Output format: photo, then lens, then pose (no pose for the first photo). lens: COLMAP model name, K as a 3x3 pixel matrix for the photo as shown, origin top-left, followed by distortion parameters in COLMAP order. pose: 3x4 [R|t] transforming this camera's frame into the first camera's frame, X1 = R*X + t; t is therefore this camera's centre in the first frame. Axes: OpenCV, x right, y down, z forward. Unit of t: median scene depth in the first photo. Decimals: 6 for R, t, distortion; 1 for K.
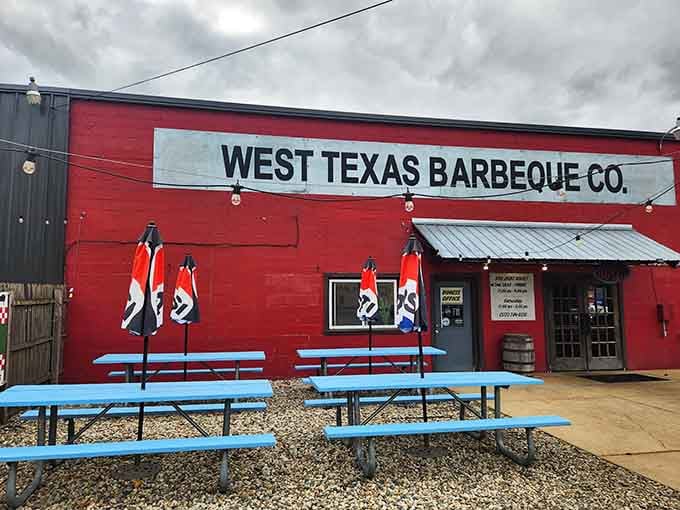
lens RADIAL K [[520.2, 0, 340.0], [0, 520.2, 255.0], [0, 0, 1]] dist [0.163213, -0.122424]
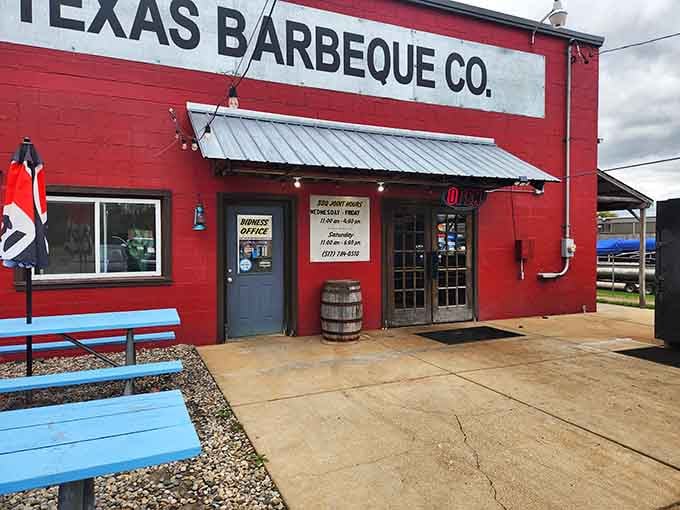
lens RADIAL K [[520.2, 0, 340.0], [0, 520.2, 255.0], [0, 0, 1]] dist [0.163213, -0.122424]
pose [[0.978256, -0.002776, 0.207383, 0.175227], [-0.019173, 0.994418, 0.103752, 0.039701], [-0.206513, -0.105472, 0.972743, 0.302003]]
